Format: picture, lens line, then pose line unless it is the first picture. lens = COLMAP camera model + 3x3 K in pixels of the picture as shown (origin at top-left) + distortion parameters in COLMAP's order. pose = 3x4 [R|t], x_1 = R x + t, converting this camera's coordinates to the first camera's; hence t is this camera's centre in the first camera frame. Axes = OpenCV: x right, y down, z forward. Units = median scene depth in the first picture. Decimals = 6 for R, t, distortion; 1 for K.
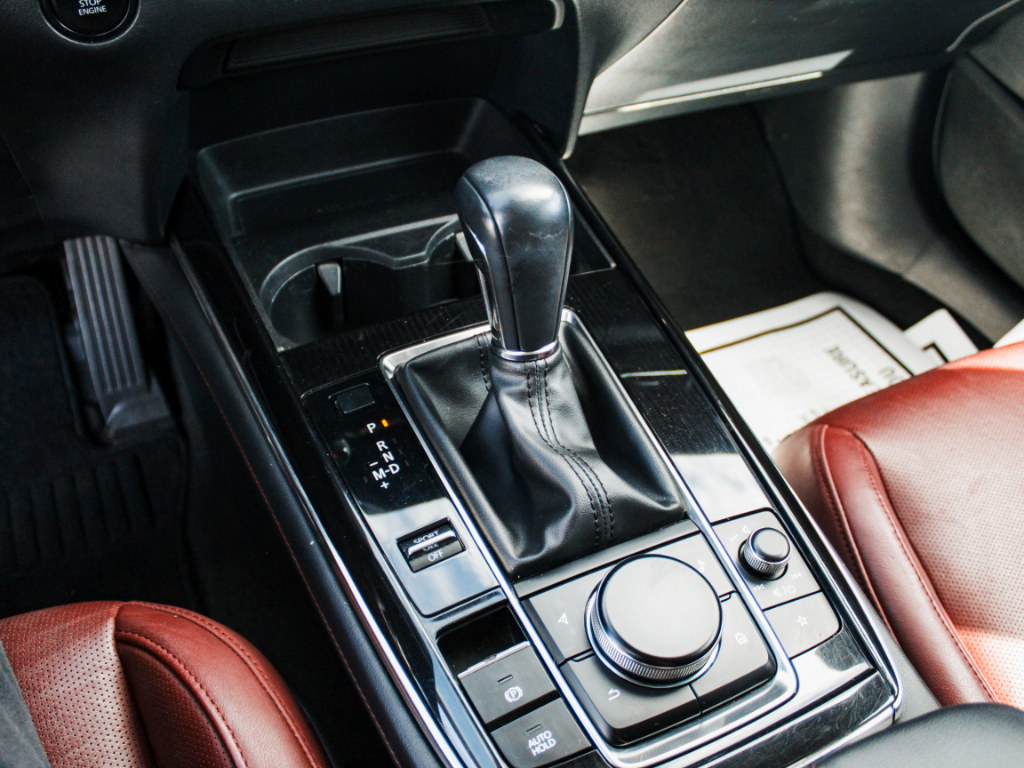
lens RADIAL K [[964.7, 0, 512.0], [0, 964.7, 384.0], [0, 0, 1]] dist [-0.180287, 0.147921]
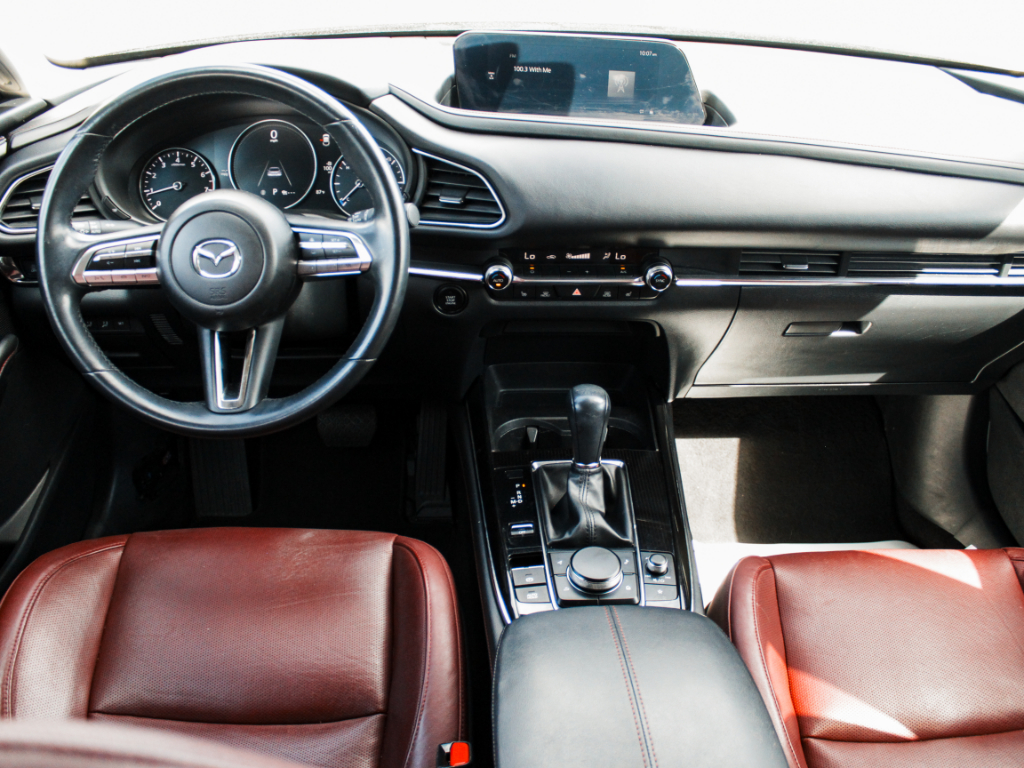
lens RADIAL K [[964.7, 0, 512.0], [0, 964.7, 384.0], [0, 0, 1]] dist [-0.180287, 0.147921]
pose [[0.919044, 0.156955, -0.361556, 0.663751], [-0.248891, 0.942377, -0.223562, 0.344969], [0.305633, 0.295451, 0.905150, -1.232656]]
